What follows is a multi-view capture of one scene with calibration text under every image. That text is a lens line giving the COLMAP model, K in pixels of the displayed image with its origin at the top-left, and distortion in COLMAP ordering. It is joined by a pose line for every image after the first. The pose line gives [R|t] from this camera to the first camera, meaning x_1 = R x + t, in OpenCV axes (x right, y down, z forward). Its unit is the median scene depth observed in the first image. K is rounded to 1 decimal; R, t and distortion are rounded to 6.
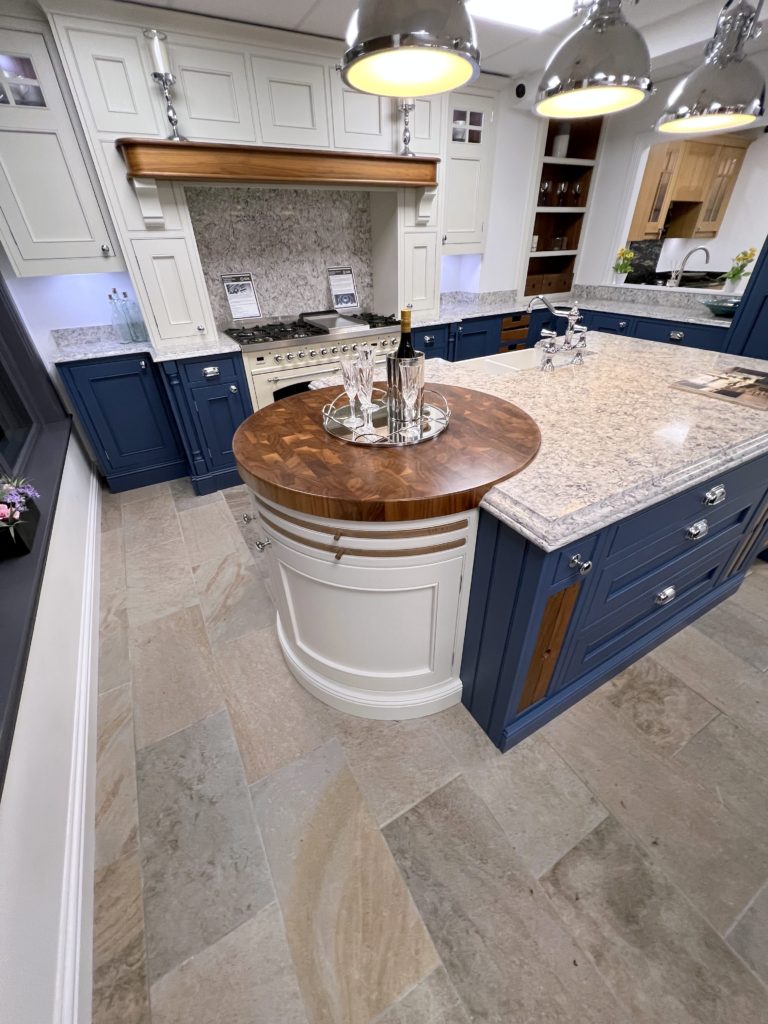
lens RADIAL K [[407.3, 0, 386.8], [0, 407.3, 514.8], [0, 0, 1]] dist [-0.004659, 0.000506]
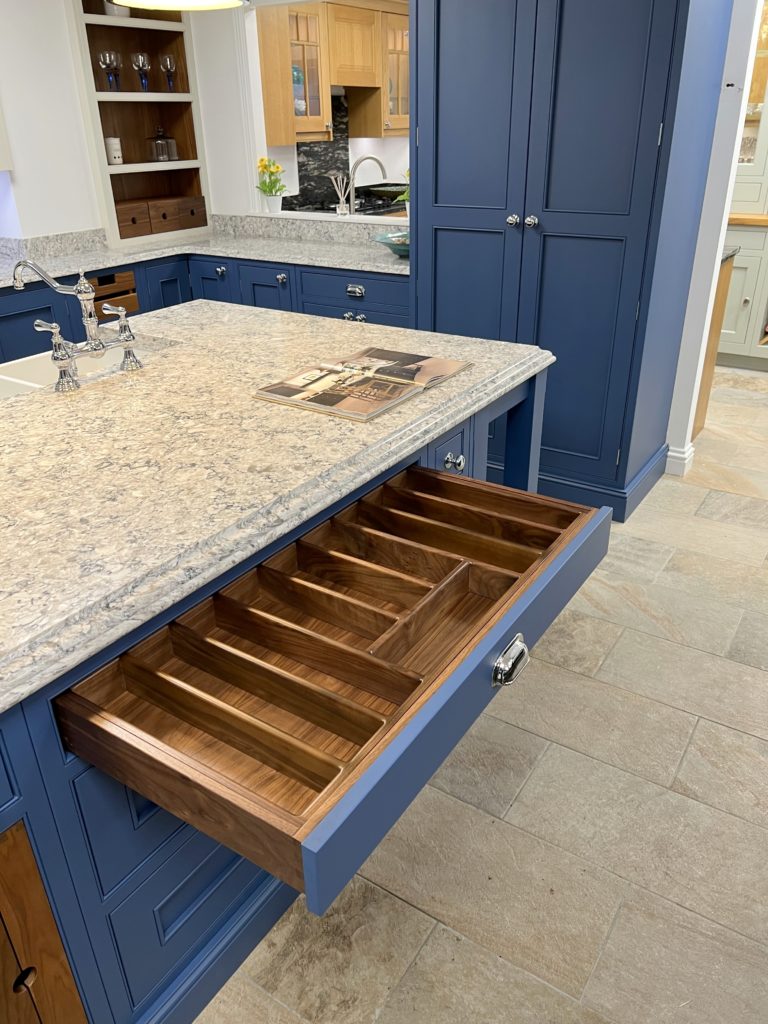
lens RADIAL K [[766.4, 0, 383.6], [0, 766.4, 506.4], [0, 0, 1]] dist [0.035795, -0.040476]
pose [[0.891437, -0.195541, 0.408783, 0.238202], [0.249288, 0.964948, -0.082045, -0.011063], [-0.378411, 0.175043, 0.908936, -0.050382]]
